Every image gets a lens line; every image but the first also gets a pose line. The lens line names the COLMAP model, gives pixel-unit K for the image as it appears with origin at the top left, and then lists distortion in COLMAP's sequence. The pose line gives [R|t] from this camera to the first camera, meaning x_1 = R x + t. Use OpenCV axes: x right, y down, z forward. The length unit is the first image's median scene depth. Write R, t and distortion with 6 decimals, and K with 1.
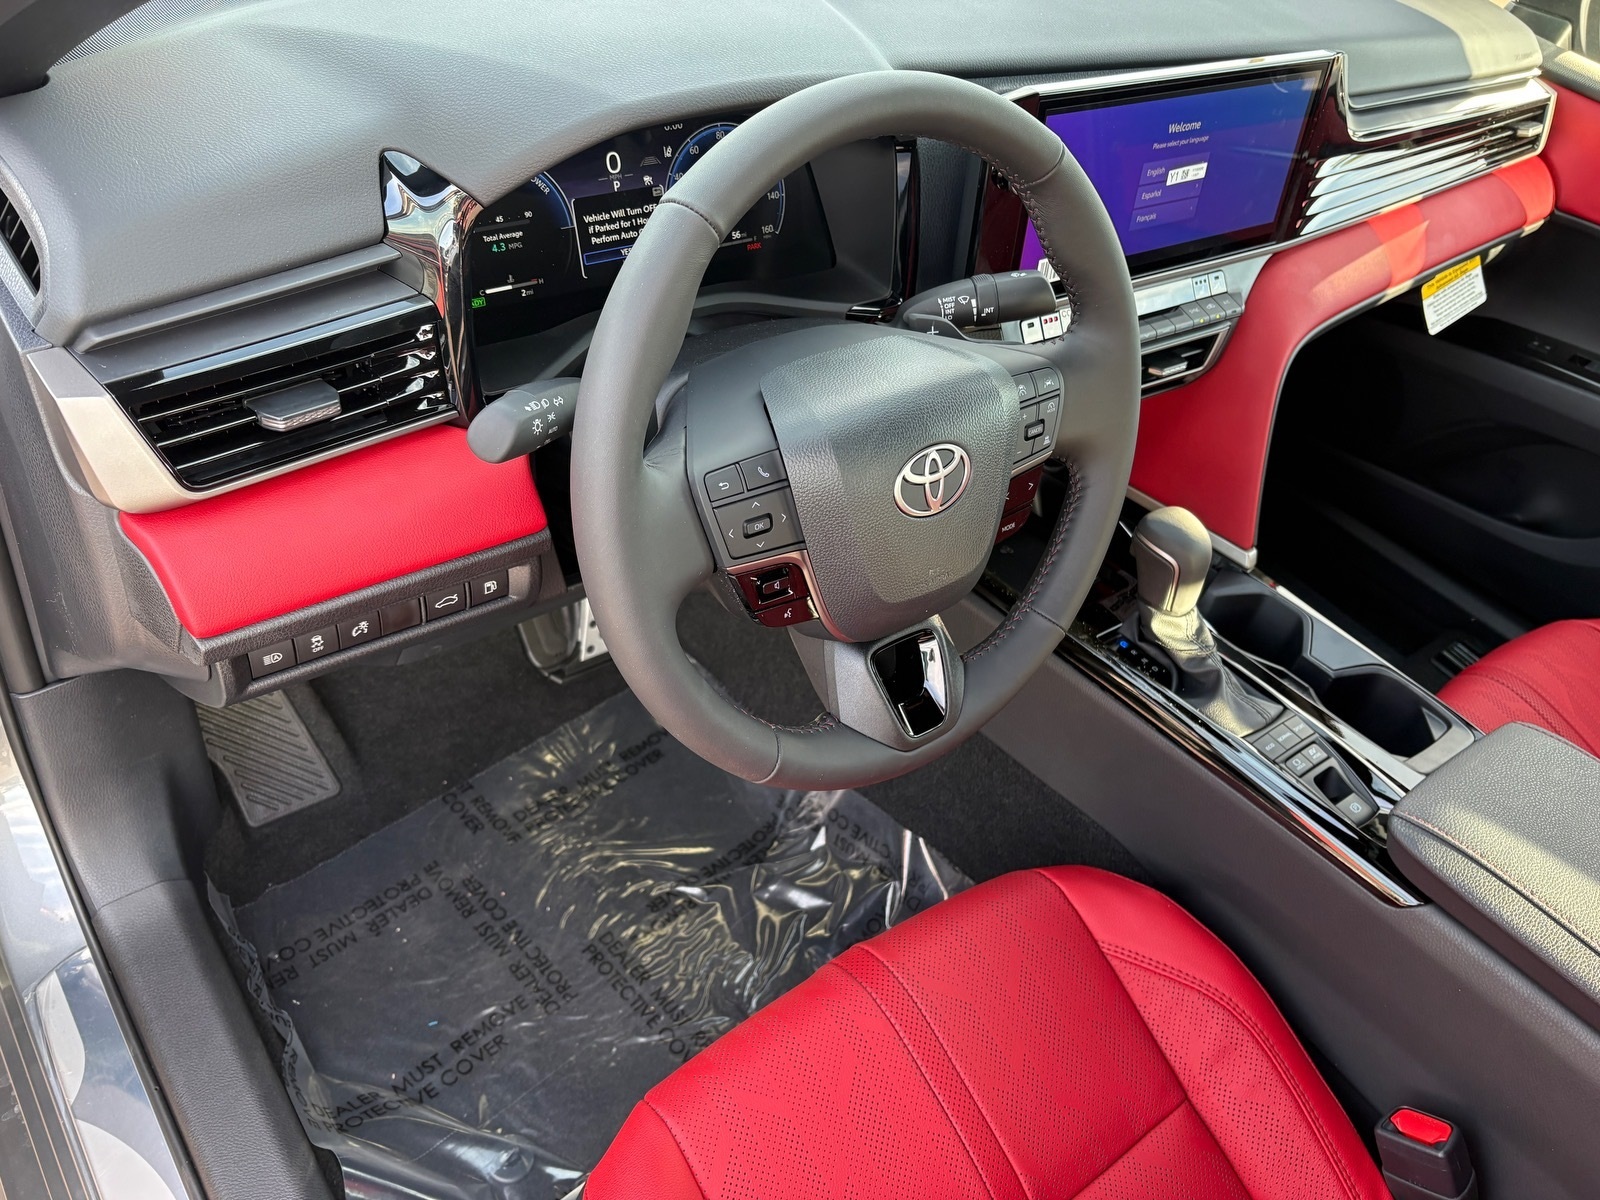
lens RADIAL K [[1234.1, 0, 802.7], [0, 1234.1, 599.5], [0, 0, 1]] dist [0.030829, -0.034862]
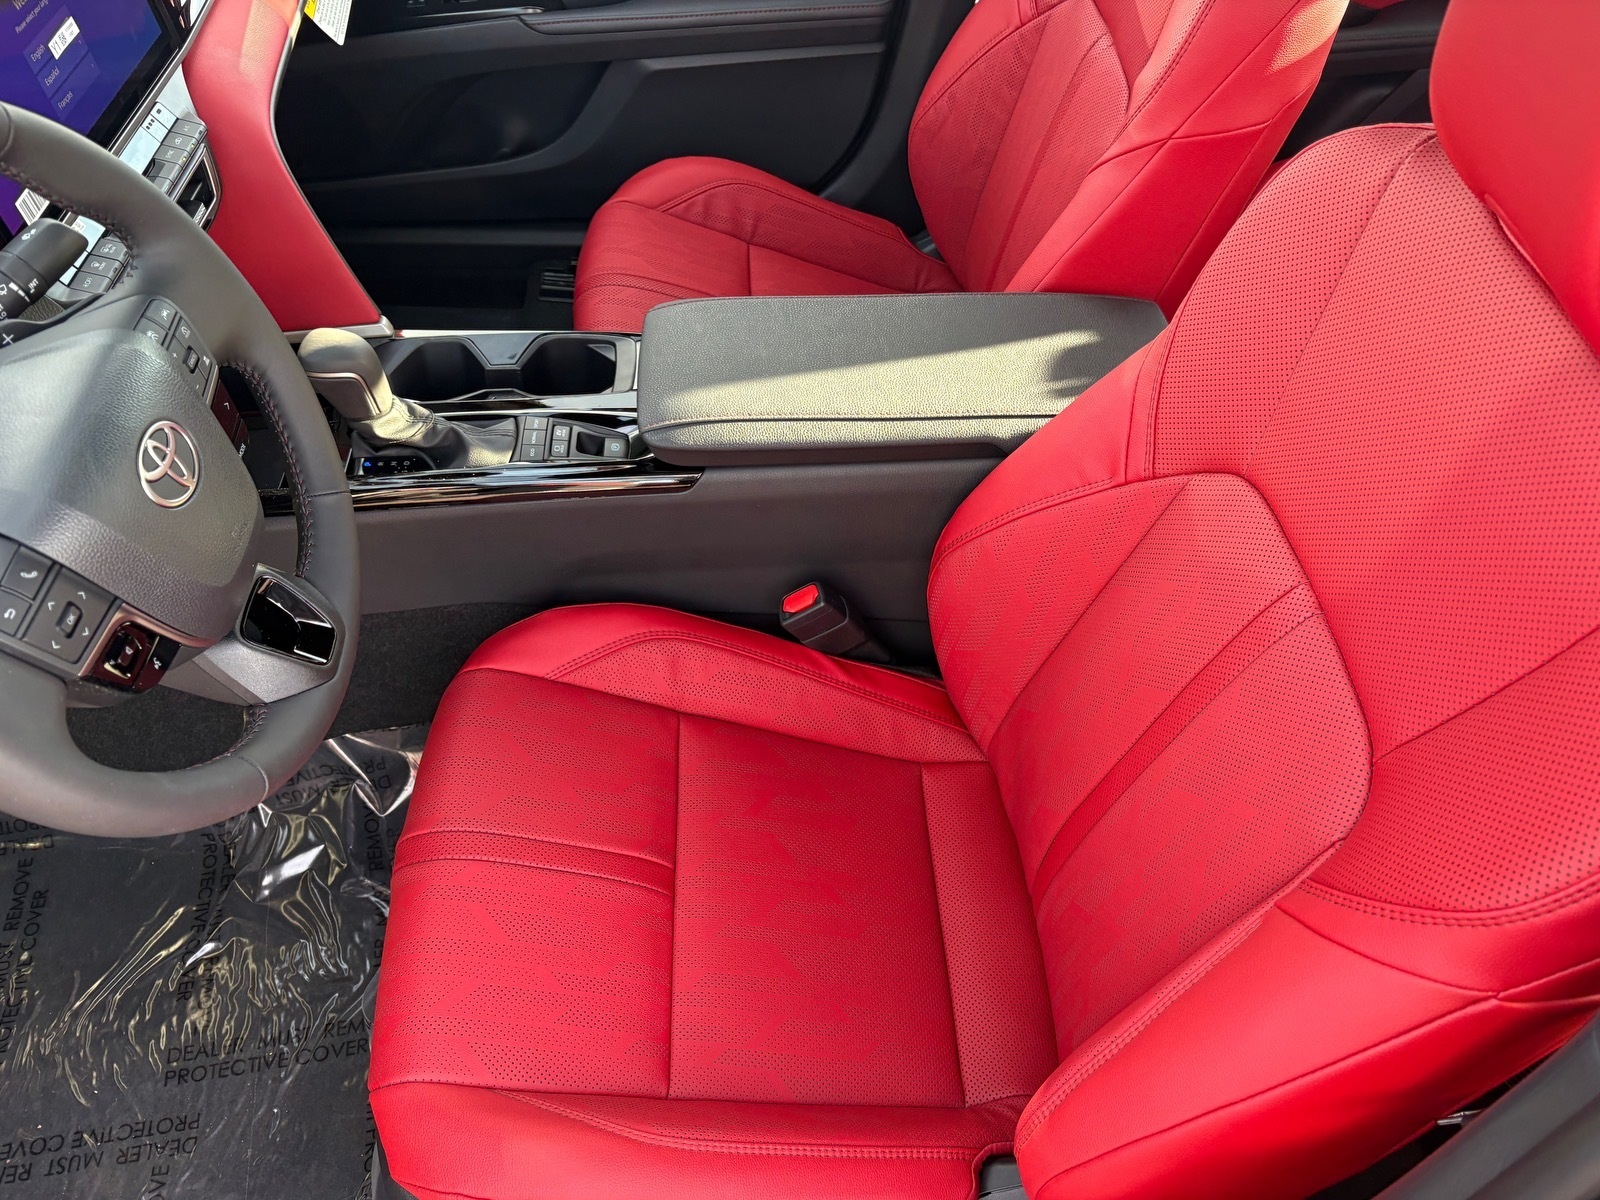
lens RADIAL K [[1234.1, 0, 826.6], [0, 1234.1, 592.7], [0, 0, 1]] dist [0.030829, -0.034862]
pose [[0.557380, -0.686848, 0.466441, -0.095868], [0.568093, 0.725205, 0.389035, -0.077597], [-0.605473, 0.048142, 0.794408, -0.074953]]
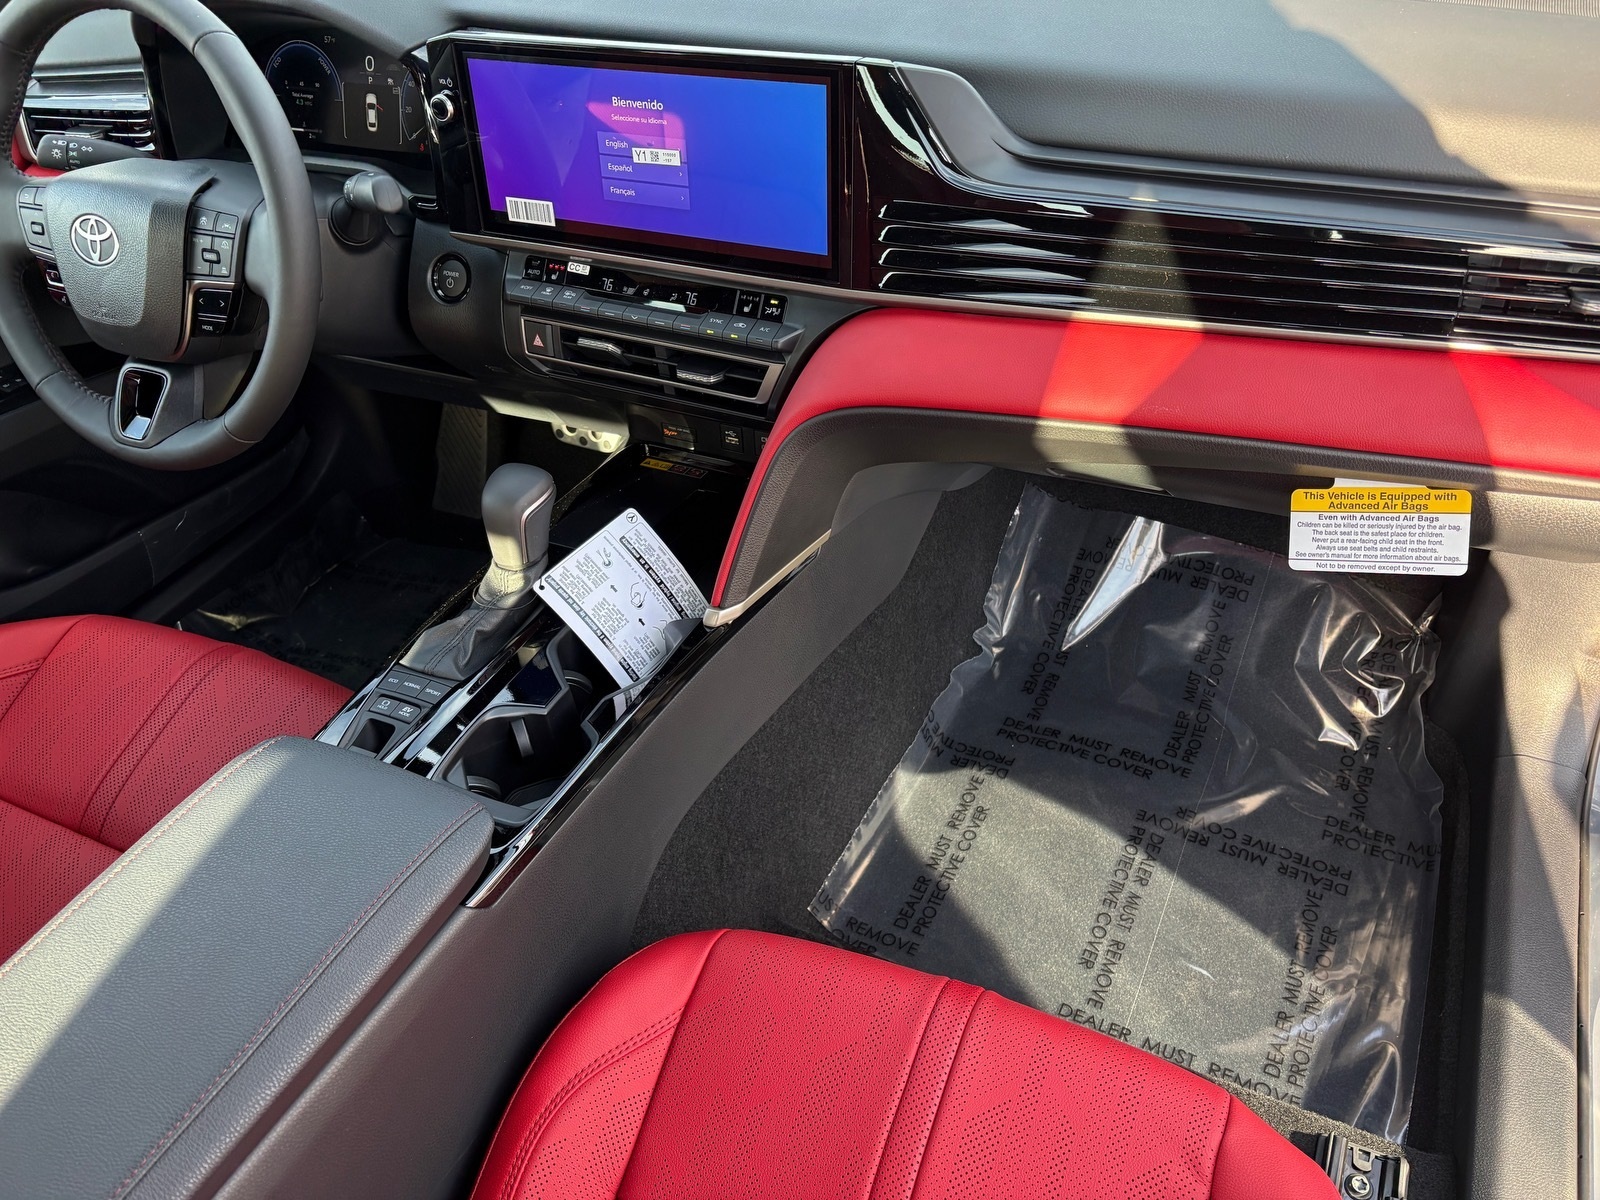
lens RADIAL K [[1234.1, 0, 805.3], [0, 1234.1, 604.9], [0, 0, 1]] dist [0.030829, -0.034862]
pose [[0.435420, 0.421788, -0.795302, 1.288302], [-0.473027, 0.858853, 0.196515, -0.291187], [0.765934, 0.290632, 0.573478, 0.645581]]
